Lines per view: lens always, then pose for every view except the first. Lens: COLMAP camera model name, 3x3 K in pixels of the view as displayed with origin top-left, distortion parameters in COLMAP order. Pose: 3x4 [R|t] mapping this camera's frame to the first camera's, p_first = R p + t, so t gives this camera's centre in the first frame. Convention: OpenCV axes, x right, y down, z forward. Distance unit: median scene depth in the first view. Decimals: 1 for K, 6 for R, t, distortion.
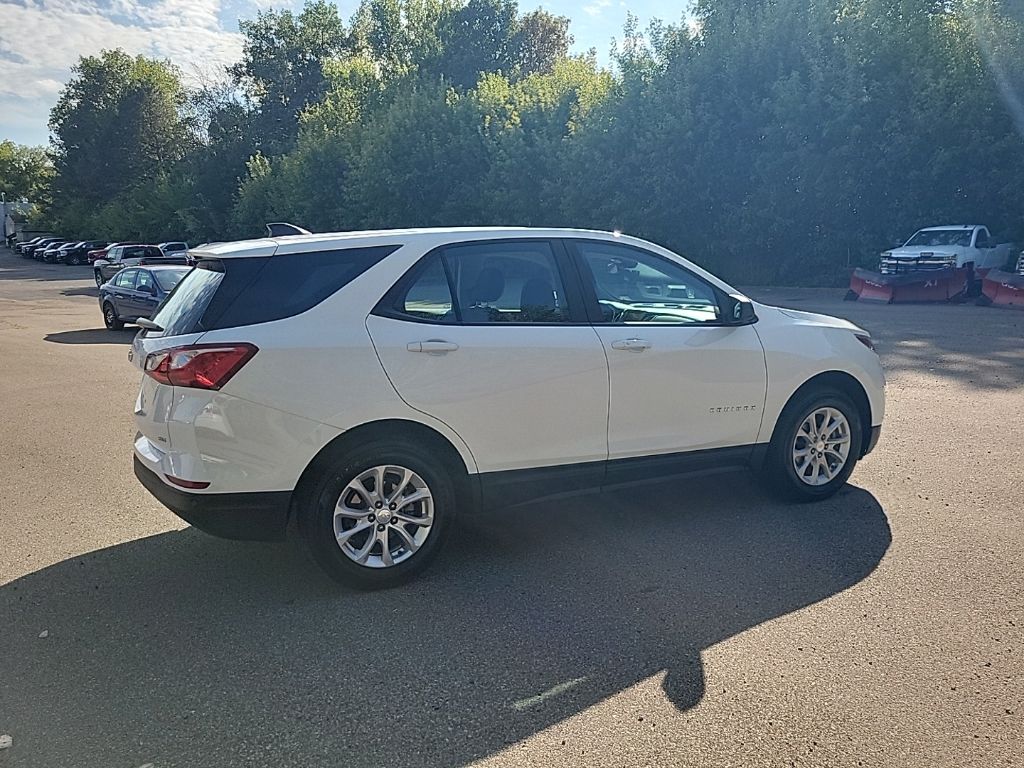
lens RADIAL K [[795.9, 0, 497.9], [0, 795.9, 396.1], [0, 0, 1]] dist [0.057594, -0.038518]
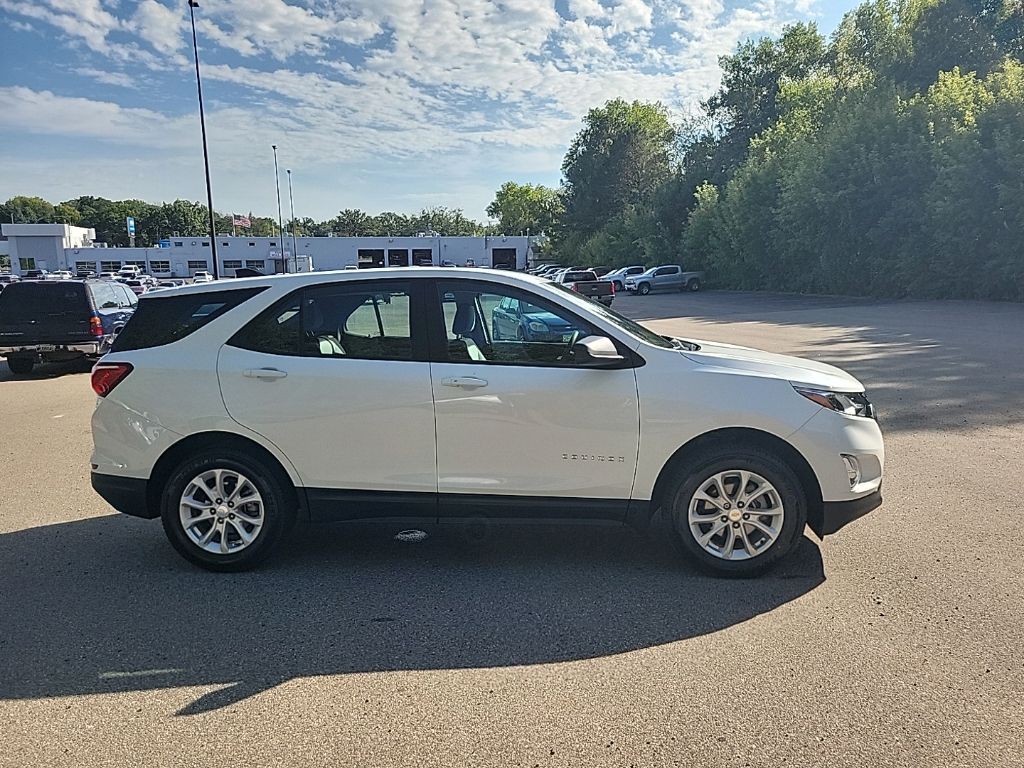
lens RADIAL K [[795.9, 0, 526.6], [0, 795.9, 366.3], [0, 0, 1]] dist [0.057594, -0.038518]
pose [[0.844926, 0.049766, -0.532564, 0.691790], [-0.082058, 0.995936, -0.037121, -0.046991], [0.528552, 0.075065, 0.845576, 0.161341]]
